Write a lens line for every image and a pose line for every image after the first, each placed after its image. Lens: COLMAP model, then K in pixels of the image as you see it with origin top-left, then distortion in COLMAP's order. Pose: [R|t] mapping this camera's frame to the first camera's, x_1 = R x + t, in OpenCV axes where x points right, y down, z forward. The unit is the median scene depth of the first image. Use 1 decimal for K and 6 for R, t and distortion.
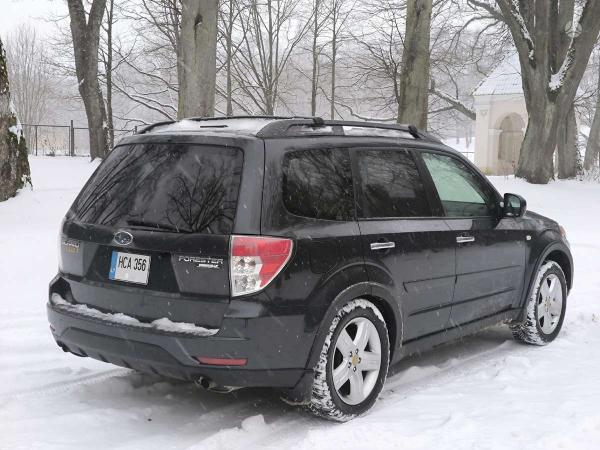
lens RADIAL K [[408.7, 0, 300.0], [0, 408.7, 210.1], [0, 0, 1]] dist [-0.002509, -0.000597]
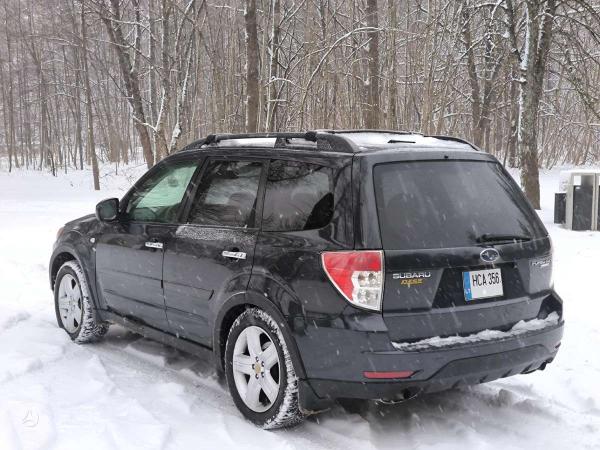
lens RADIAL K [[419.5, 0, 300.0], [0, 419.5, 225.0], [0, 0, 1]] dist [-0.002889, -0.002230]
pose [[0.741545, -0.094170, 0.664261, -1.425070], [0.085791, 0.995282, 0.045325, -0.090416], [-0.665395, 0.023378, 0.746125, 0.521619]]
